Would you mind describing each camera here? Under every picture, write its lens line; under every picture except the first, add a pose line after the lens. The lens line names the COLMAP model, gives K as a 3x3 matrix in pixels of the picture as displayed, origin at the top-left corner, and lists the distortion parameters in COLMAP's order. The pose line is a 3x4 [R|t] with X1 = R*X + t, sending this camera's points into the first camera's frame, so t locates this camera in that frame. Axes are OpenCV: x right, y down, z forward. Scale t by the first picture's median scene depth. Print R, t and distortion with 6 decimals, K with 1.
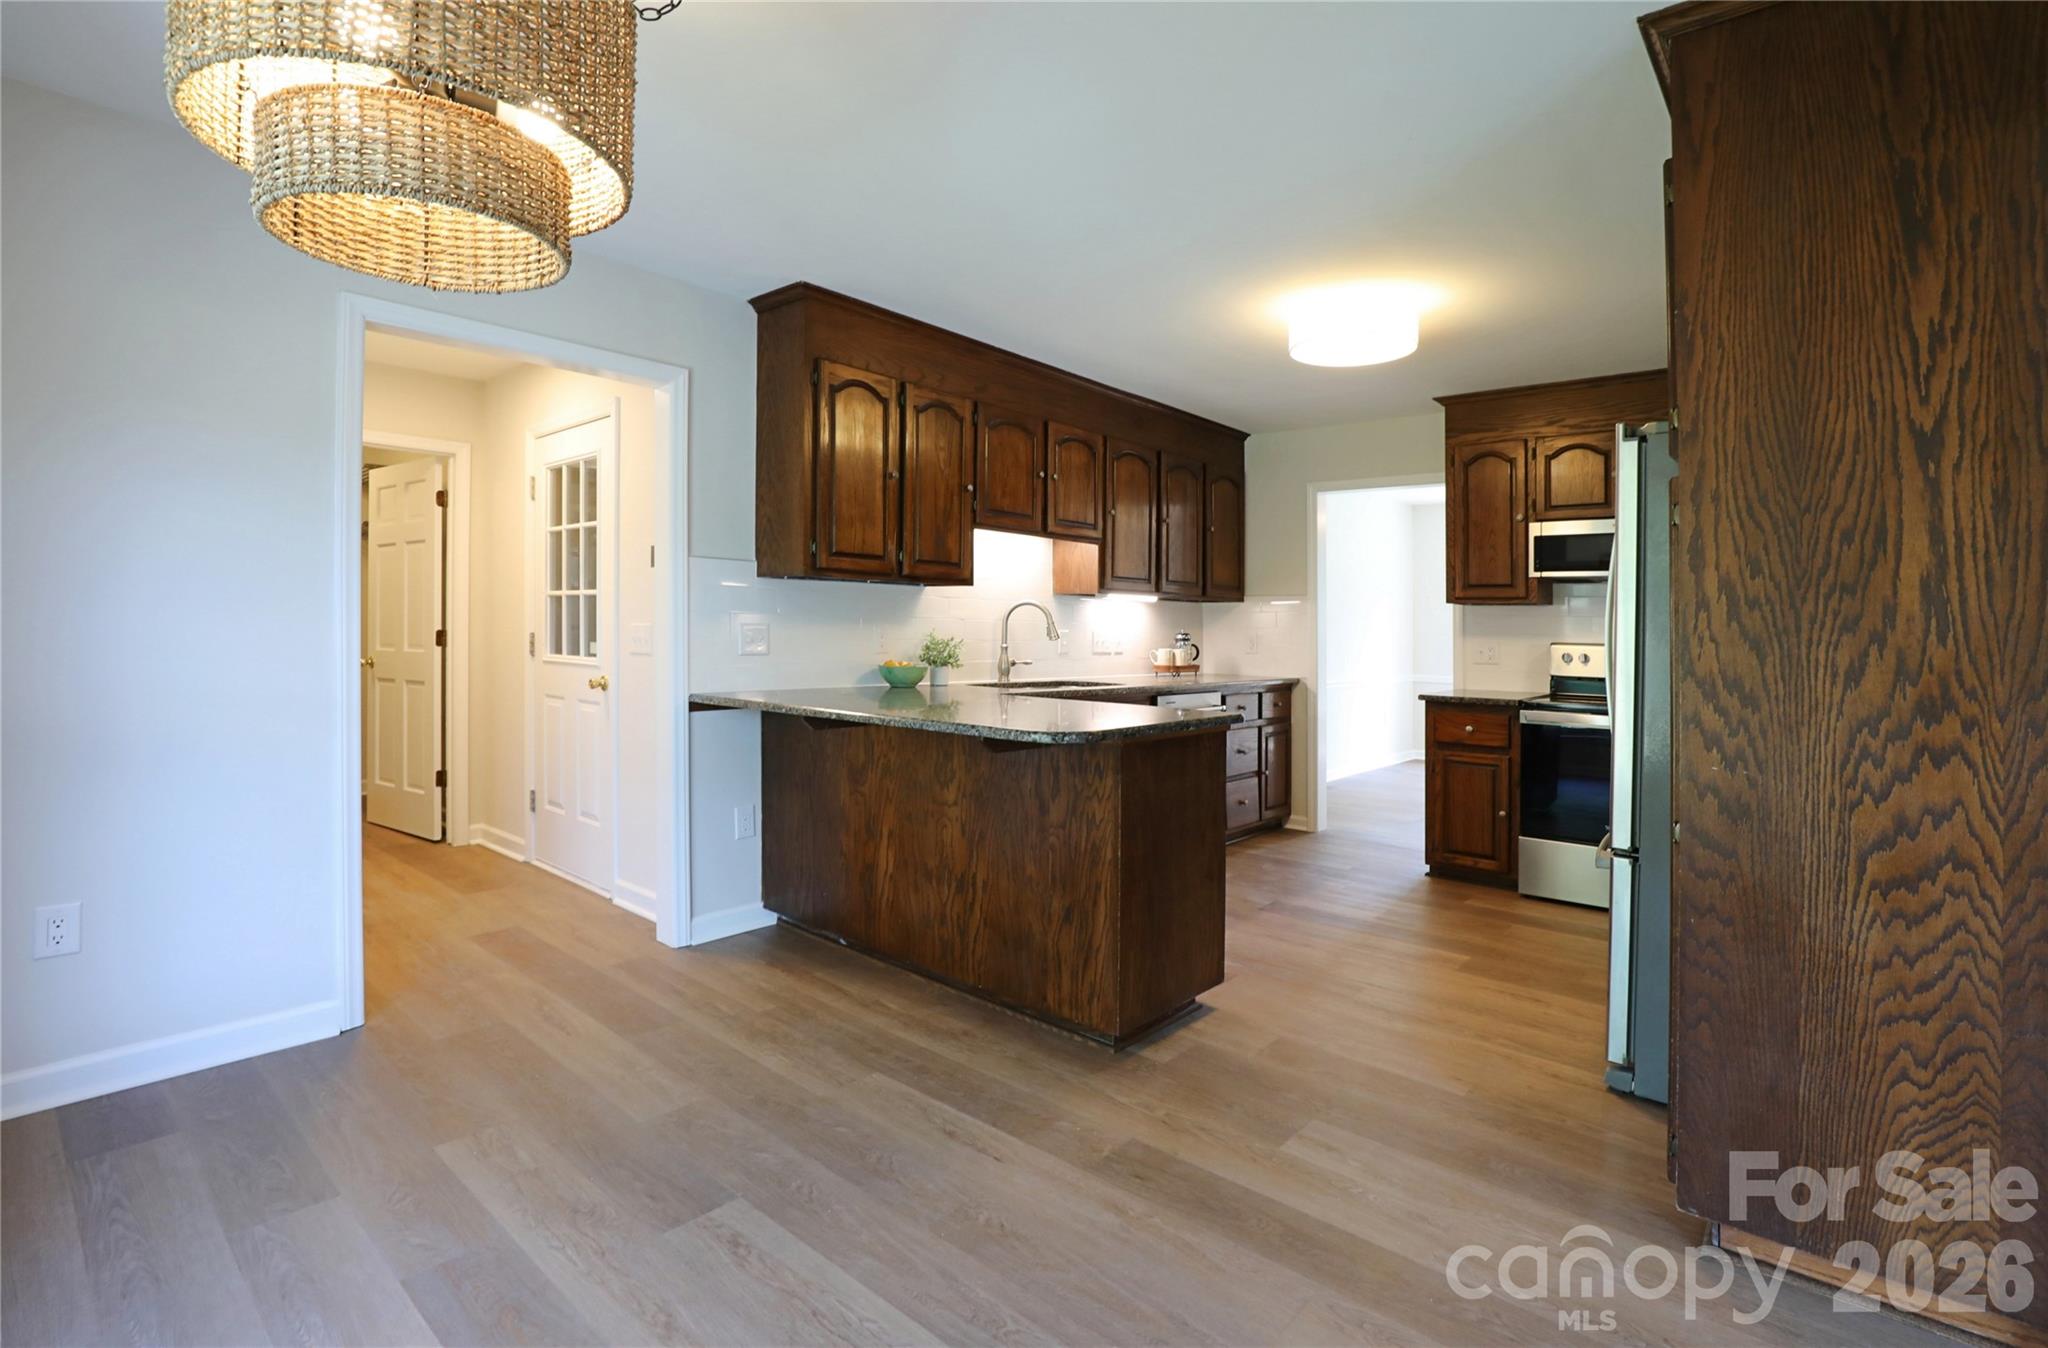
lens RADIAL K [[921.3, 0, 1089.6], [0, 921.3, 611.9], [0, 0, 1]] dist [-0.001970, -0.000068]
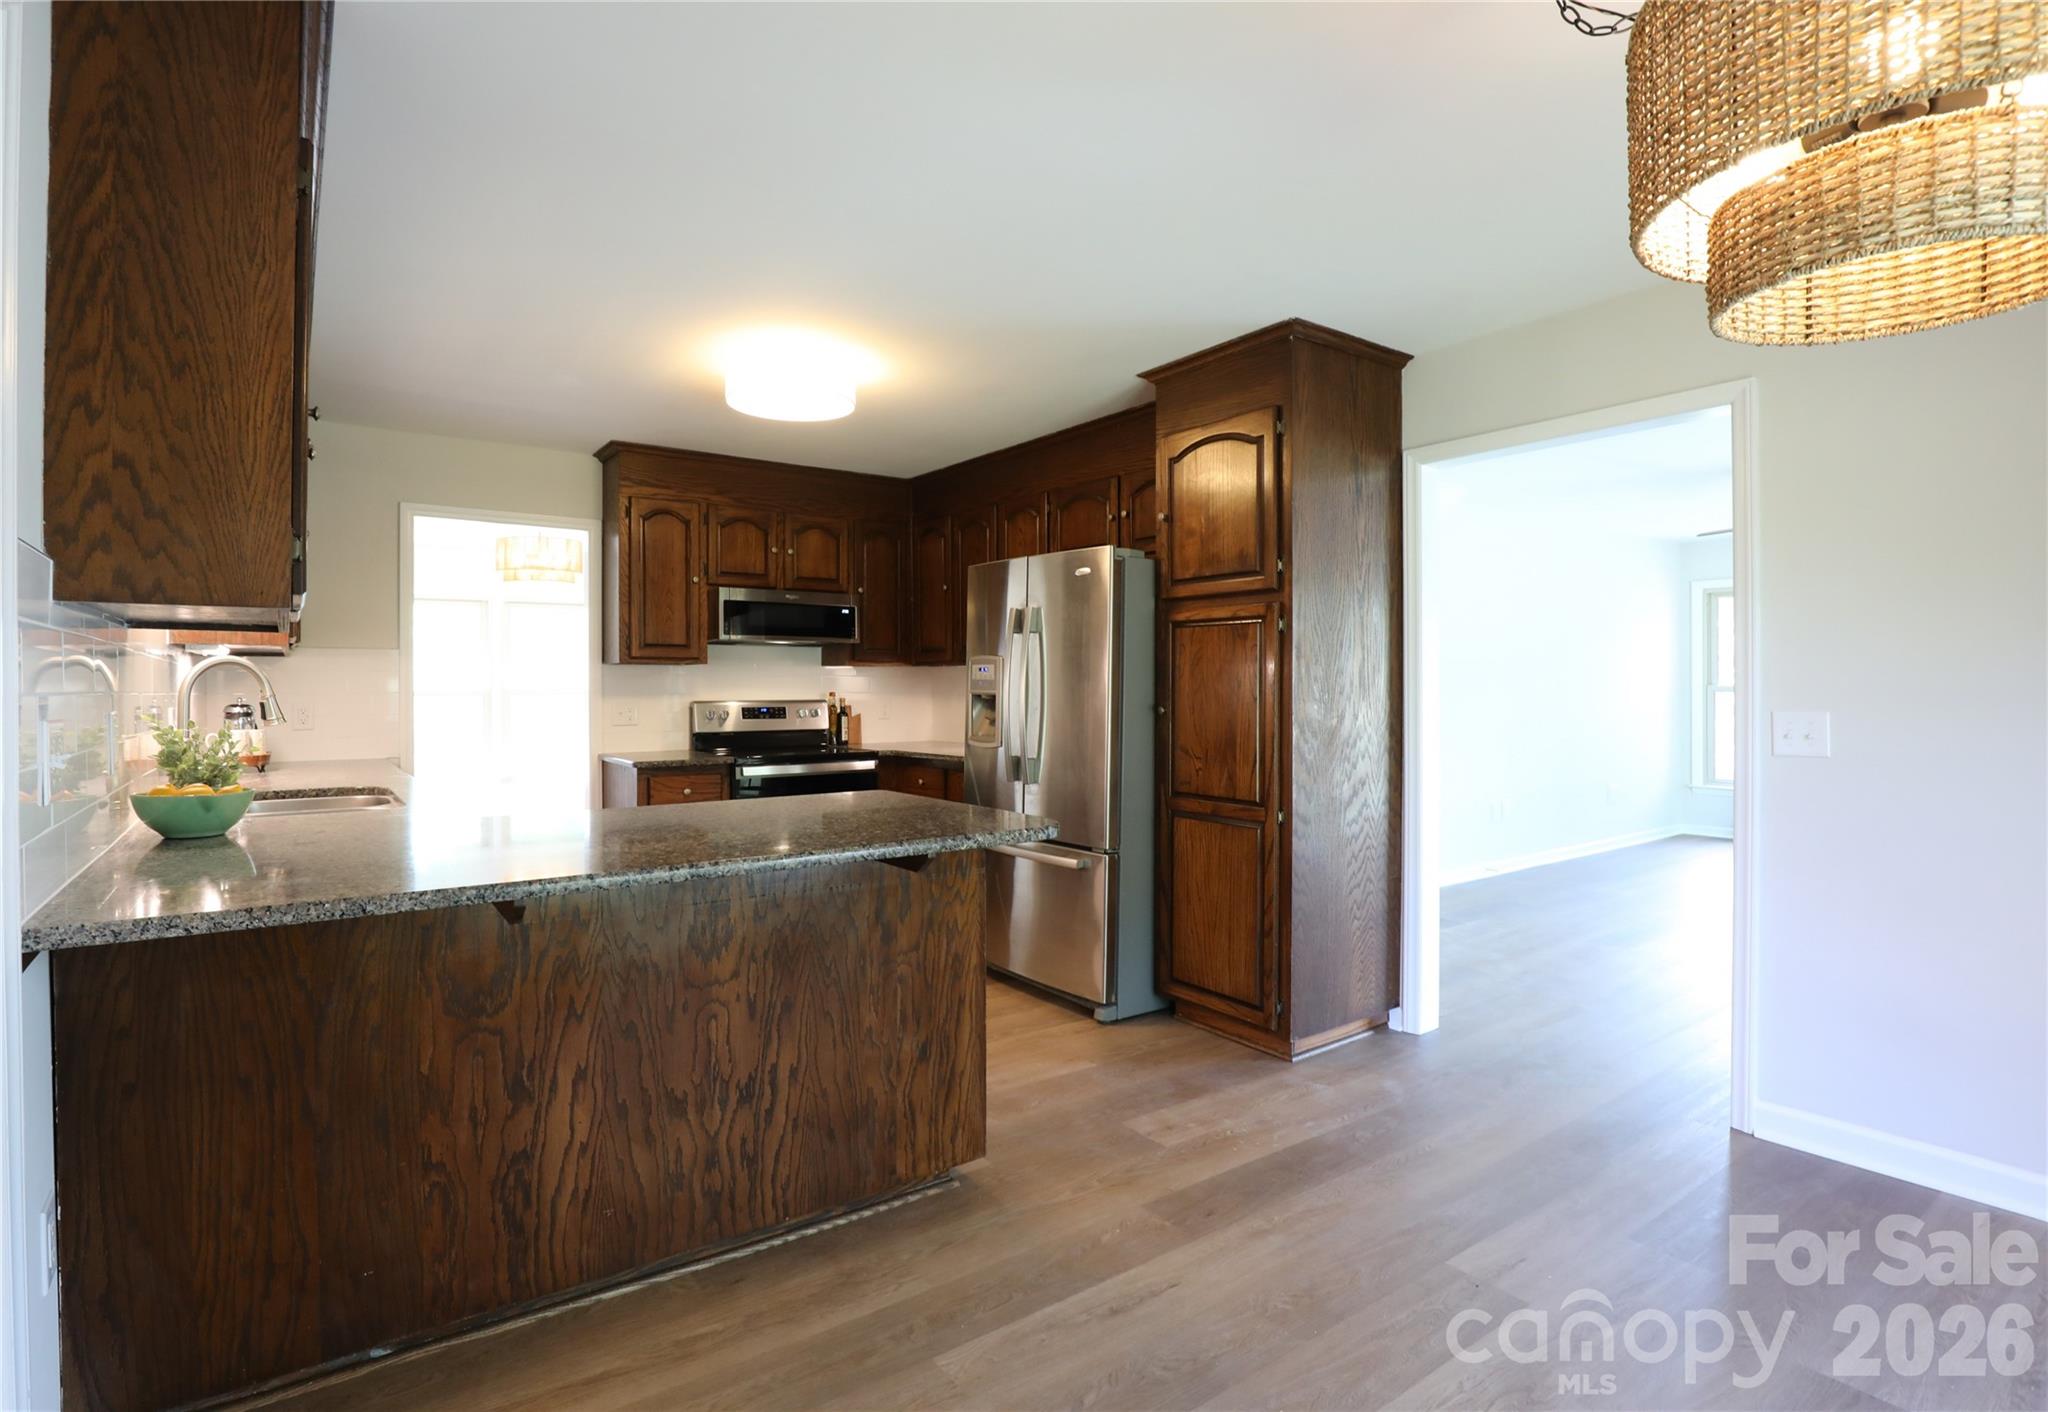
lens RADIAL K [[1005.4, 0, 887.8], [0, 1005.4, 687.5], [0, 0, 1]] dist [-0.022002, 0.000141]
pose [[0.320672, -0.014037, 0.947086, -0.518116], [-0.012884, 0.999733, 0.019180, -0.007401], [-0.947103, -0.018353, 0.320405, 0.444946]]
